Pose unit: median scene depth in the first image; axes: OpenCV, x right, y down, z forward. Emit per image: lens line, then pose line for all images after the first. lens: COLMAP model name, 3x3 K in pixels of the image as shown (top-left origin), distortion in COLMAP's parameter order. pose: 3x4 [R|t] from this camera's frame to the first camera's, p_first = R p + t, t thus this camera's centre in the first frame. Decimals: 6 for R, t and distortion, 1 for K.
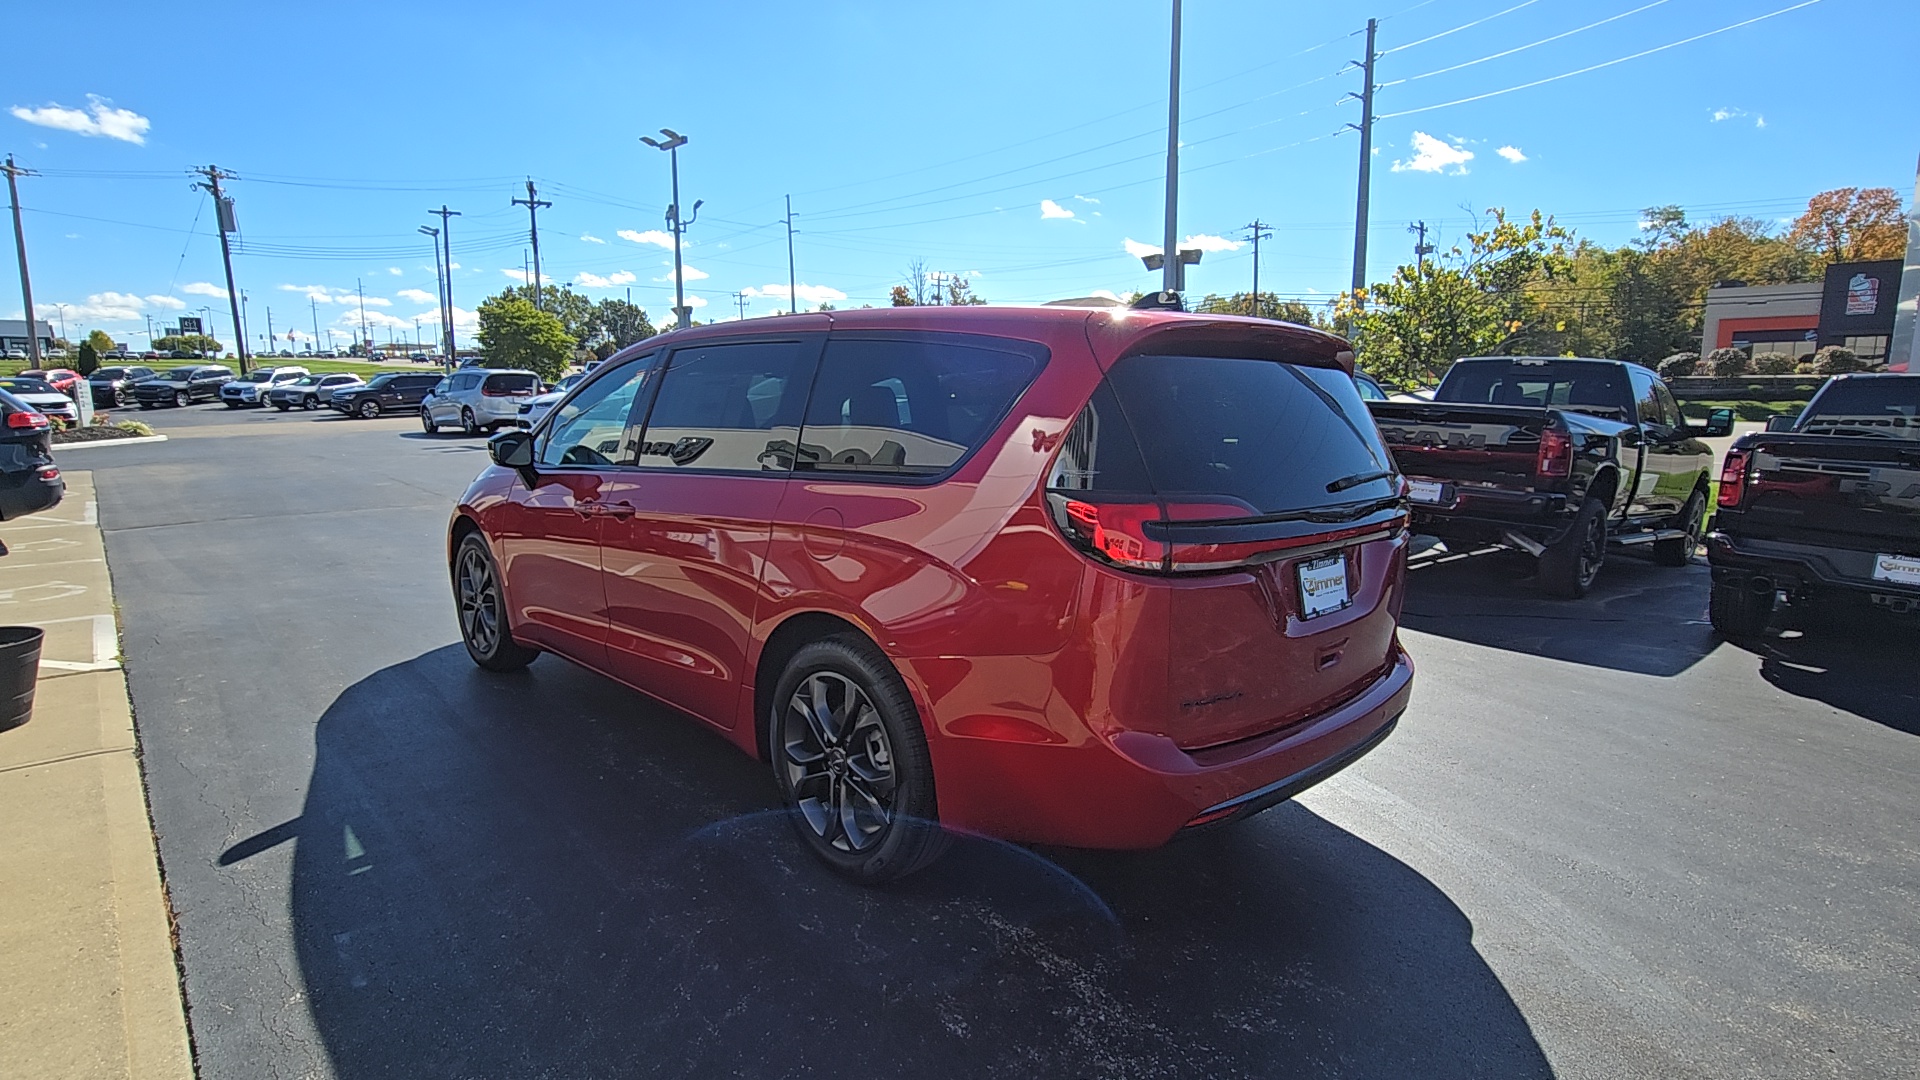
lens RADIAL K [[965.6, 0, 947.2], [0, 965.6, 543.4], [0, 0, 1]] dist [-0.000577, 0.000300]
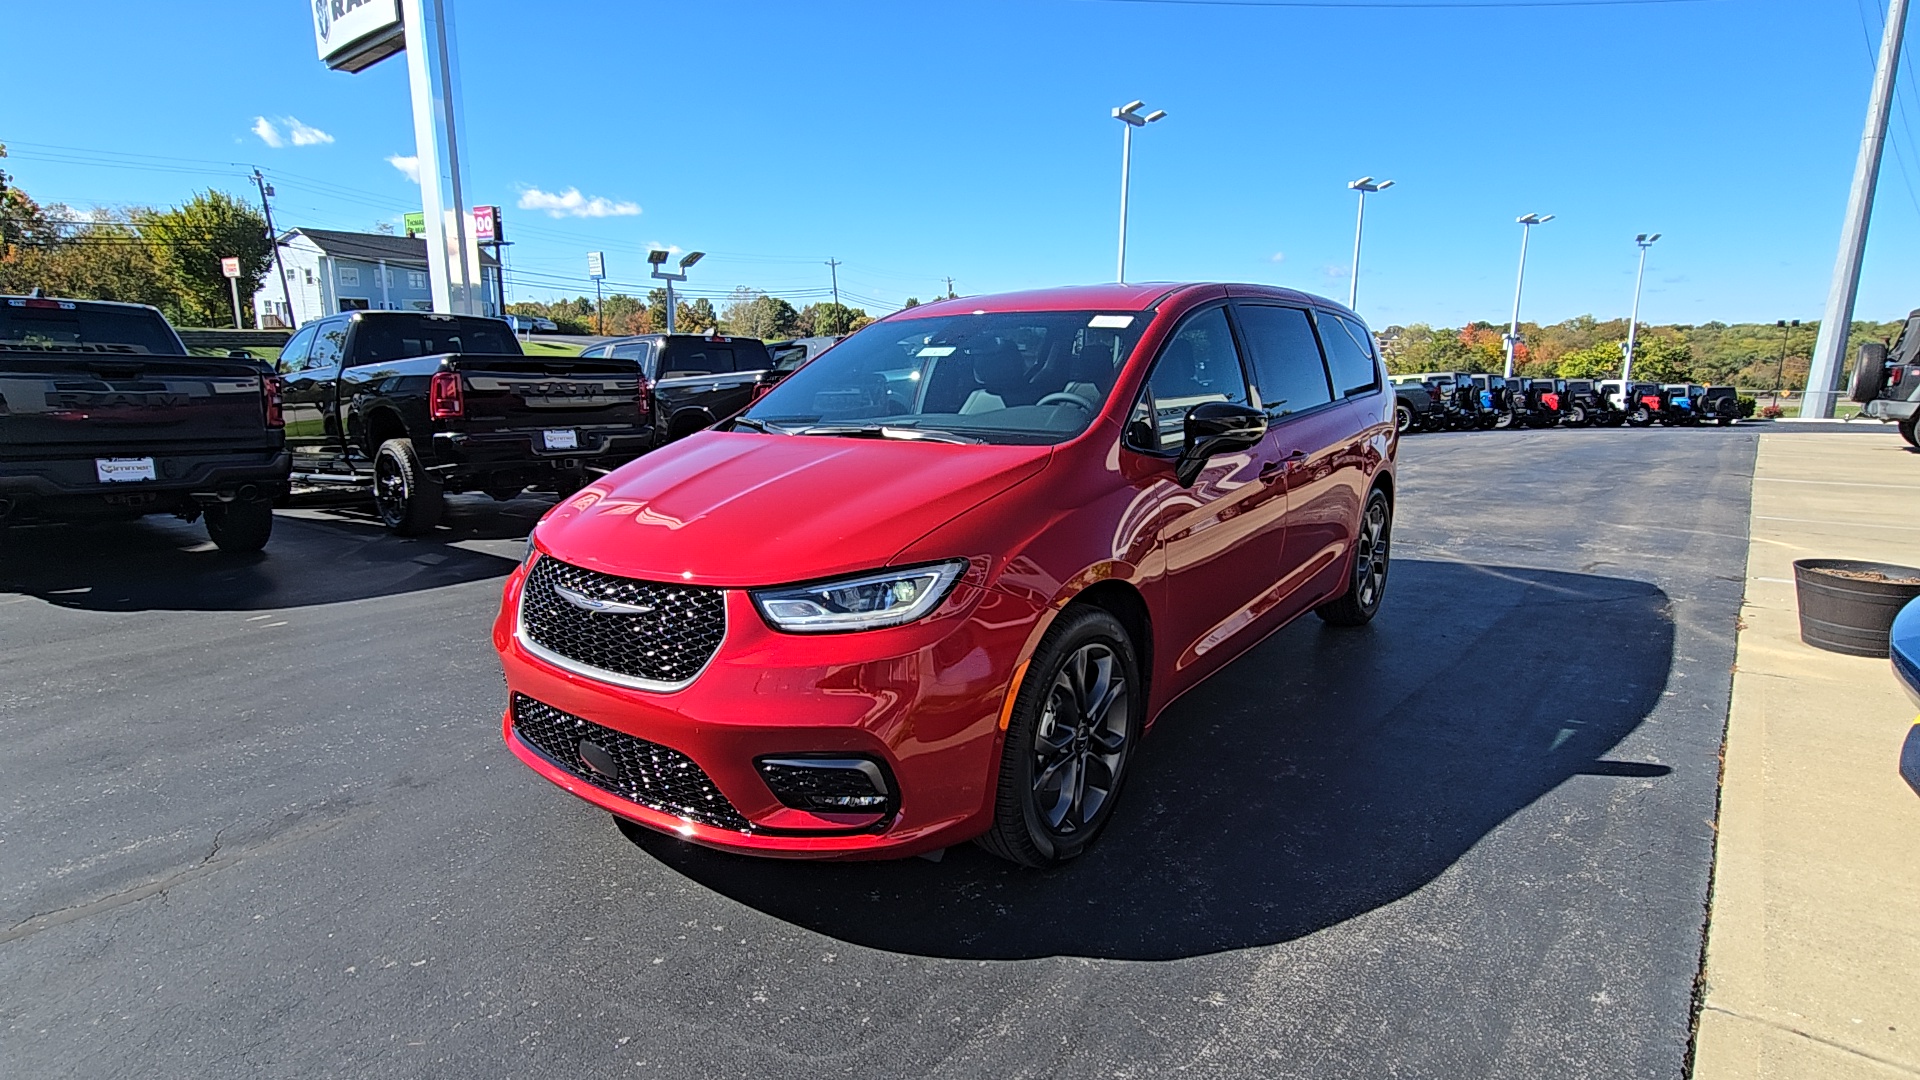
lens RADIAL K [[965.6, 0, 950.8], [0, 965.6, 546.9], [0, 0, 1]] dist [-0.000577, 0.000300]
pose [[-0.148928, -0.204876, 0.967391, -0.095788], [0.154719, 0.961425, 0.227431, -0.017379], [-0.976669, 0.183544, -0.111485, 0.109241]]
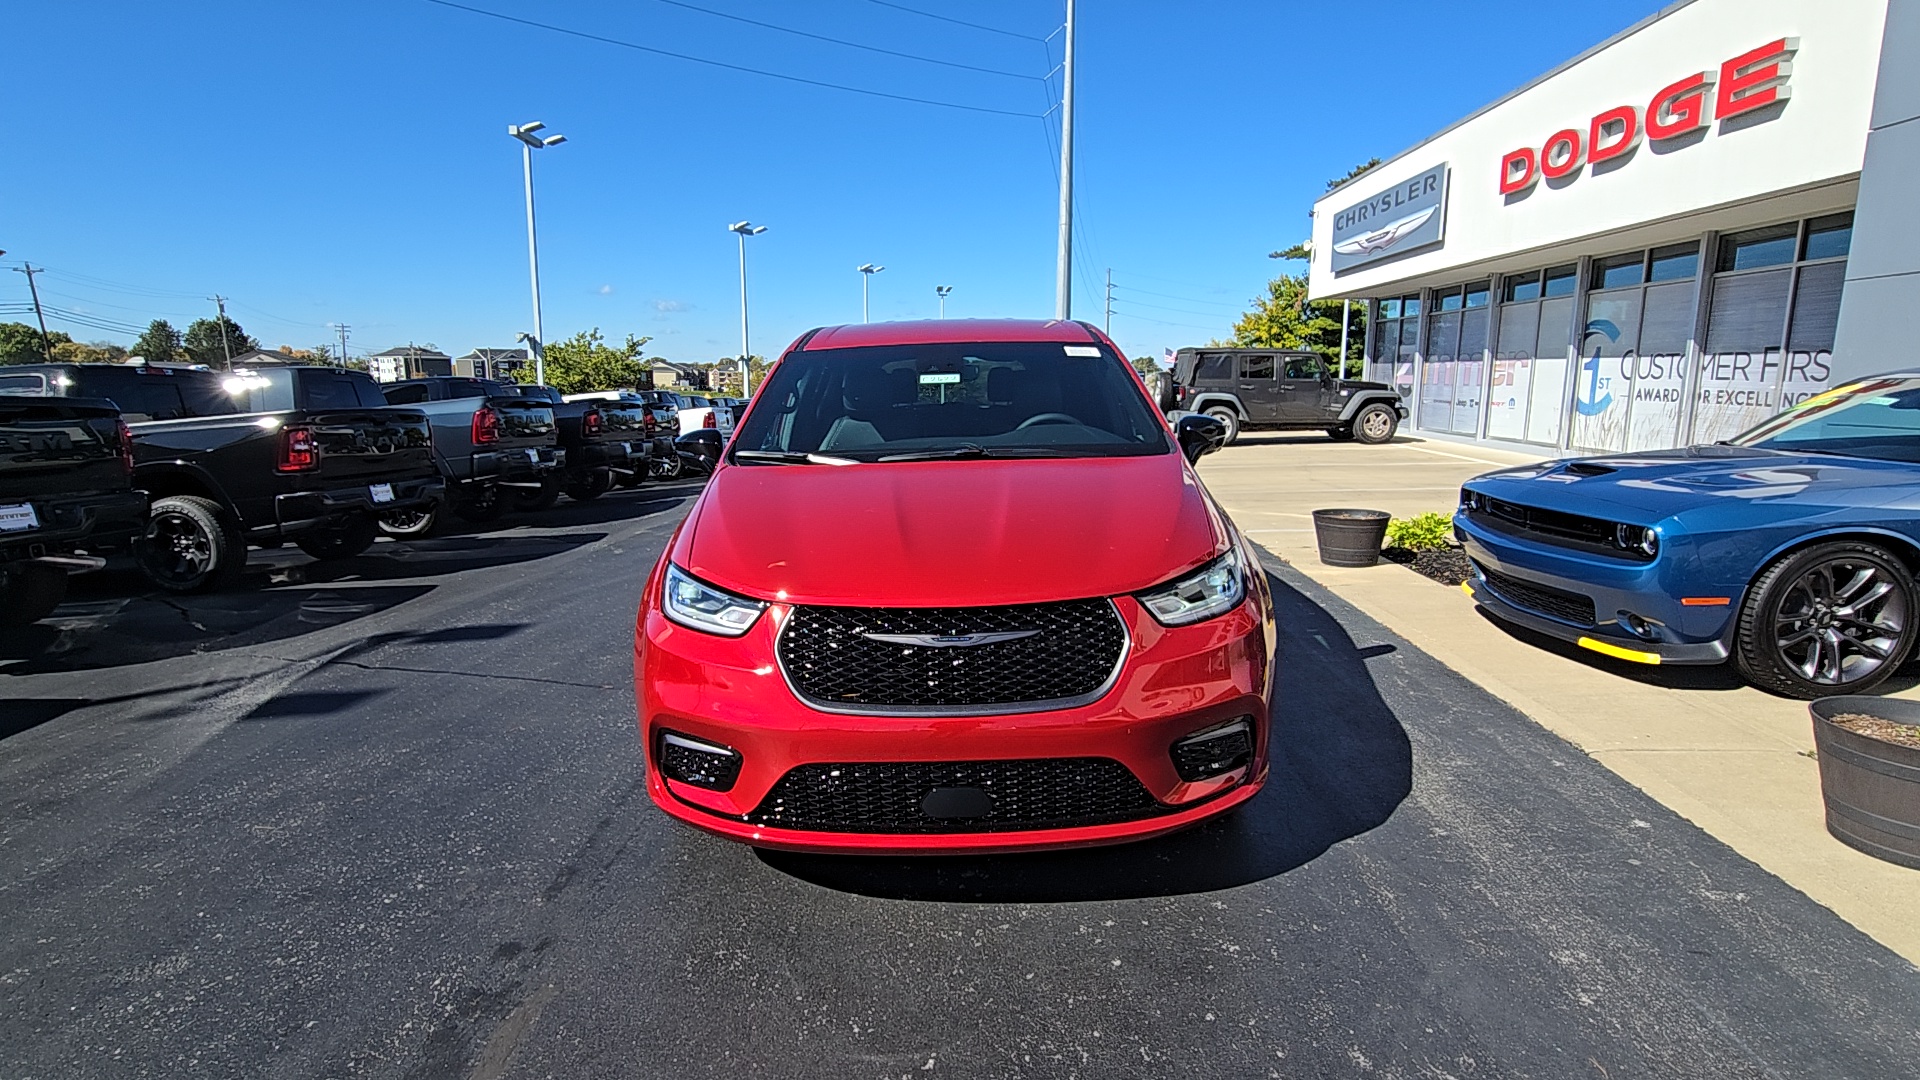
lens RADIAL K [[965.6, 0, 948.4], [0, 965.6, 546.1], [0, 0, 1]] dist [-0.000577, 0.000300]
pose [[-0.713495, -0.120725, 0.690182, -0.078006], [0.114293, 0.951797, 0.284639, -0.023927], [-0.691276, 0.281972, -0.665304, 0.152062]]
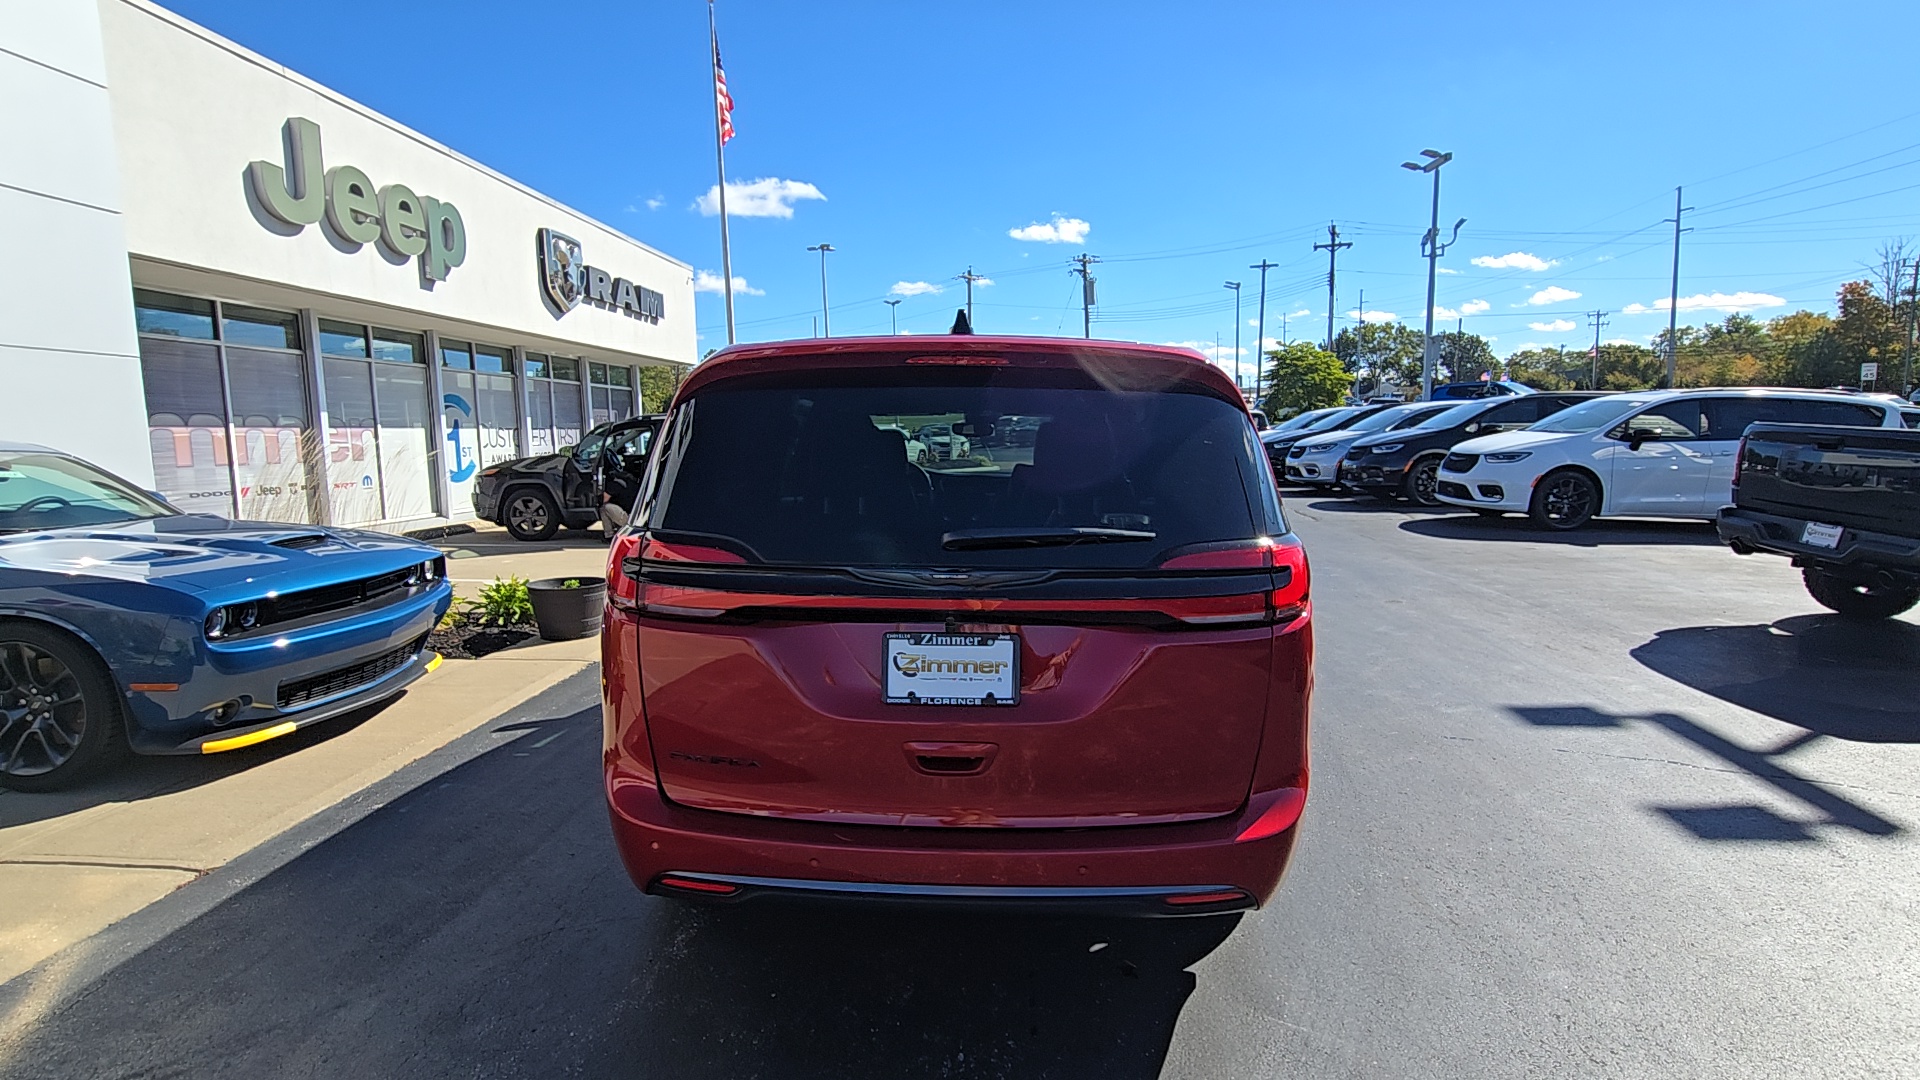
lens RADIAL K [[965.6, 0, 954.3], [0, 965.6, 546.8], [0, 0, 1]] dist [-0.000577, 0.000300]
pose [[0.695408, 0.074827, -0.714709, 0.050552], [-0.099797, 0.994983, 0.007070, -0.003114], [0.711652, 0.066409, 0.699386, 0.023802]]
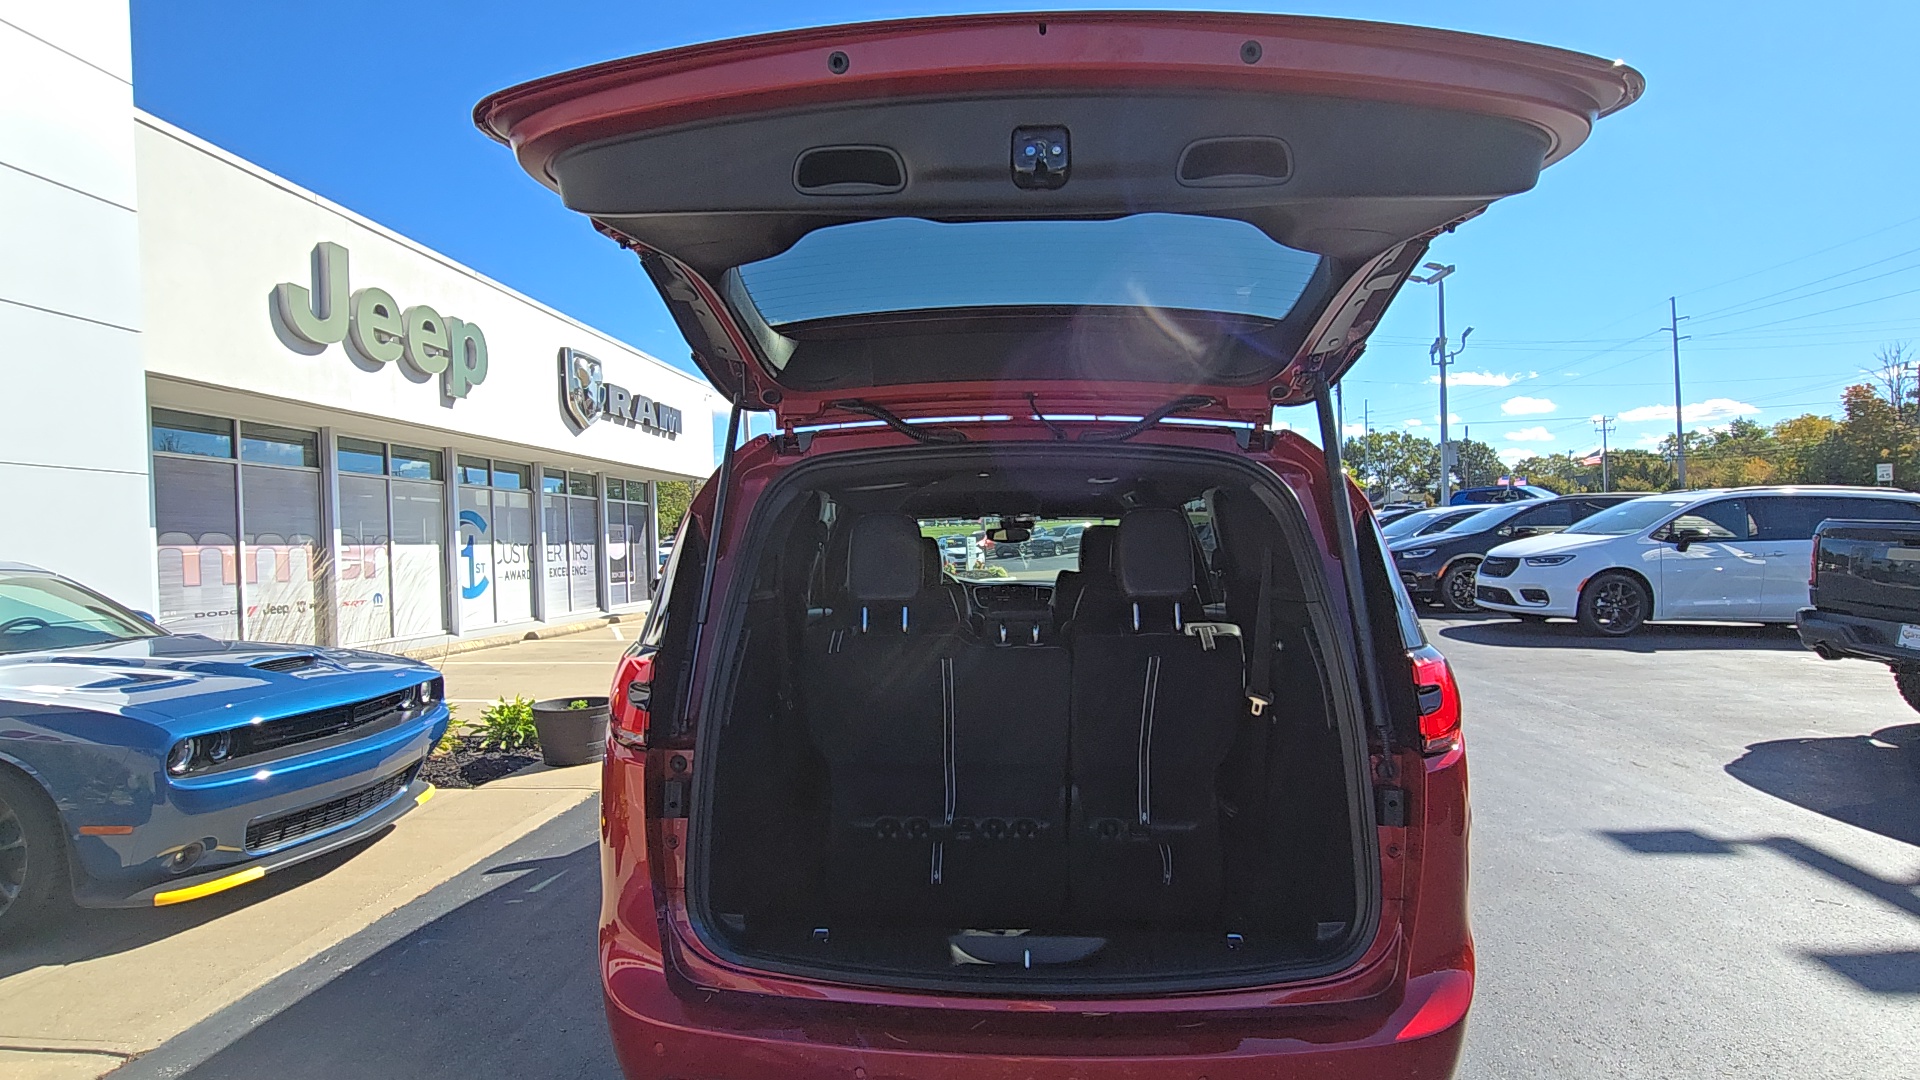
lens RADIAL K [[965.6, 0, 954.3], [0, 965.6, 550.2], [0, 0, 1]] dist [-0.000577, 0.000300]
pose [[0.686075, -0.013932, -0.727397, 0.043928], [-0.089019, 0.990696, -0.102937, -0.003130], [0.722064, 0.135375, 0.678452, 0.027169]]
